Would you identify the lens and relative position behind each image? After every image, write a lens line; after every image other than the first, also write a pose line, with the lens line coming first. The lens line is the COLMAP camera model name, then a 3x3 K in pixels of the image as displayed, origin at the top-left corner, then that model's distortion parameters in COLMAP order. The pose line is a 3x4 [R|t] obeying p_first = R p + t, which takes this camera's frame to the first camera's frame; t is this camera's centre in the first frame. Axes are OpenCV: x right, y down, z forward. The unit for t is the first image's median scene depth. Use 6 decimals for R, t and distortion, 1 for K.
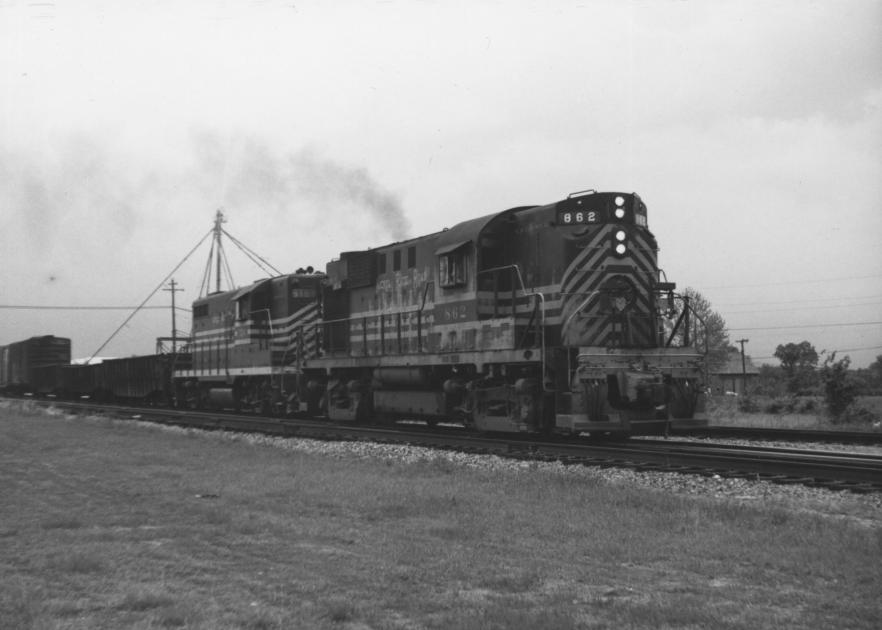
lens RADIAL K [[1473.9, 0, 440.1], [0, 1473.9, 299.6], [0, 0, 1]] dist [0.485306, 0.001759]
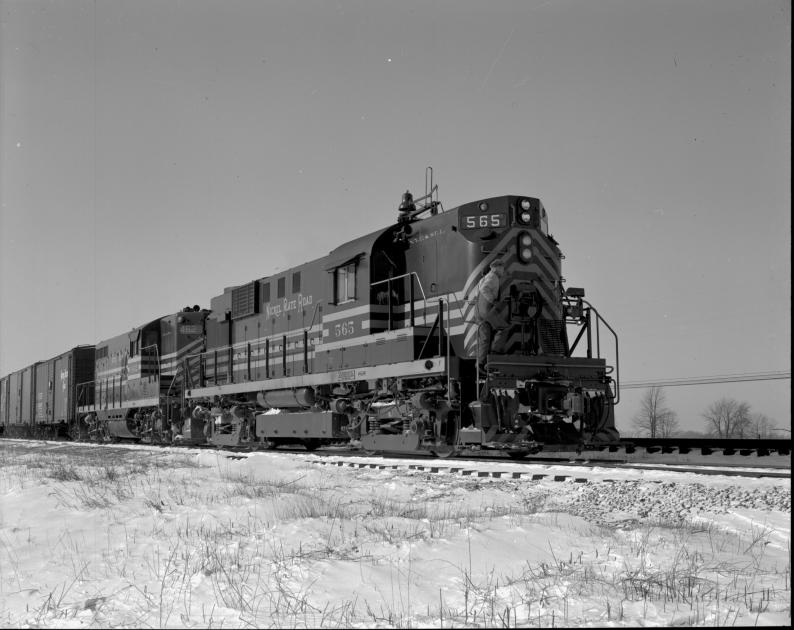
lens RADIAL K [[1090.2, 0, 397.0], [0, 1090.2, 315.0], [0, 0, 1]] dist [0.017081, 0.024573]
pose [[0.995728, 0.011920, 0.091565, -0.023110], [-0.007280, 0.998680, -0.050844, 0.038662], [-0.092050, 0.049960, 0.994500, 0.300606]]
